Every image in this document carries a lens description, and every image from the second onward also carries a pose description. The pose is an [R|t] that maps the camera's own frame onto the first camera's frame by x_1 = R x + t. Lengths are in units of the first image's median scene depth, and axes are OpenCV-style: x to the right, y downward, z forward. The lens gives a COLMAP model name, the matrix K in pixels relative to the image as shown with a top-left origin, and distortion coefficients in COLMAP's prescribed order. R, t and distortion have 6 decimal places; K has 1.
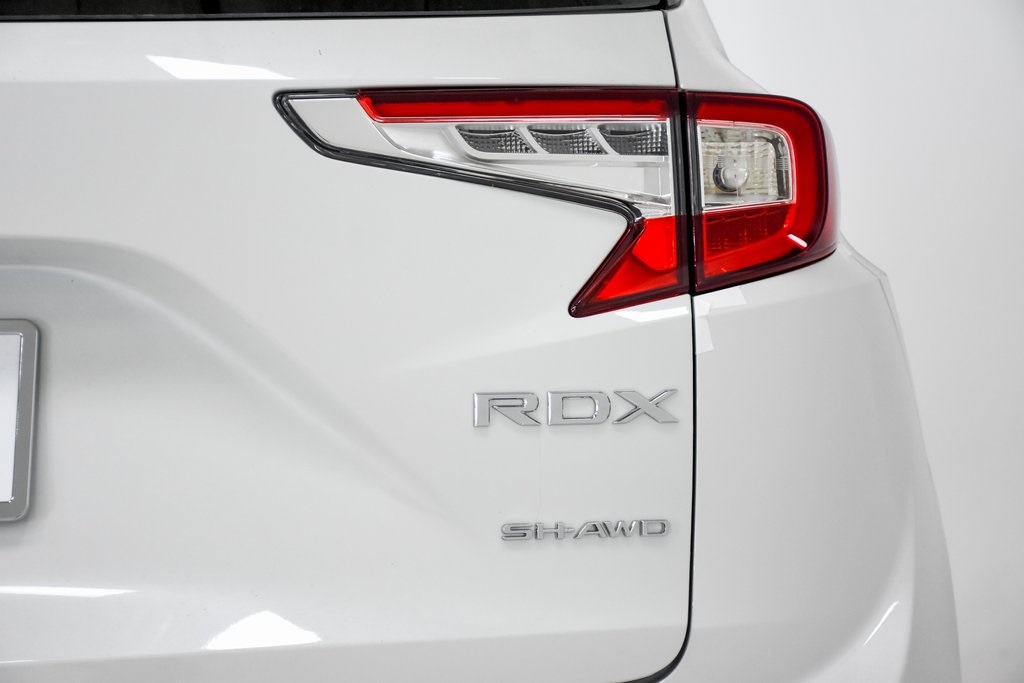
lens RADIAL K [[2957.8, 0, 512.0], [0, 2957.8, 341.5], [0, 0, 1]] dist [0.169652, 0.471549]
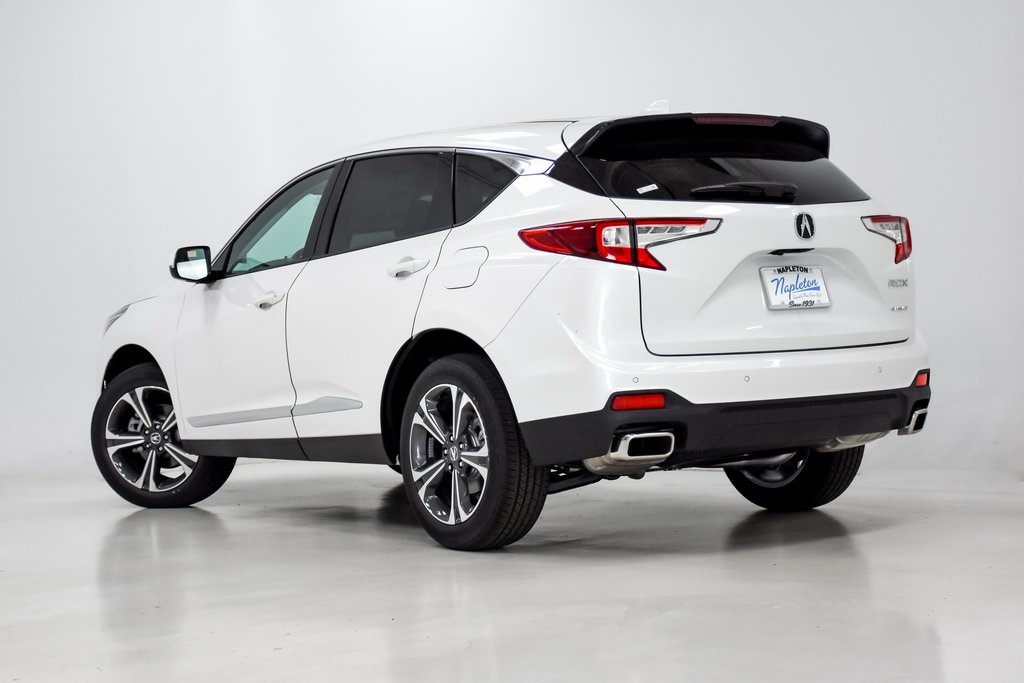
lens RADIAL K [[1954.9, 0, 512.0], [0, 1954.9, 341.5], [0, 0, 1]] dist [0.030261, 0.026724]
pose [[0.810575, -0.032300, 0.584743, -2.309042], [0.023713, 0.999469, 0.022339, 0.031035], [-0.585154, -0.004241, 0.810911, -1.188733]]
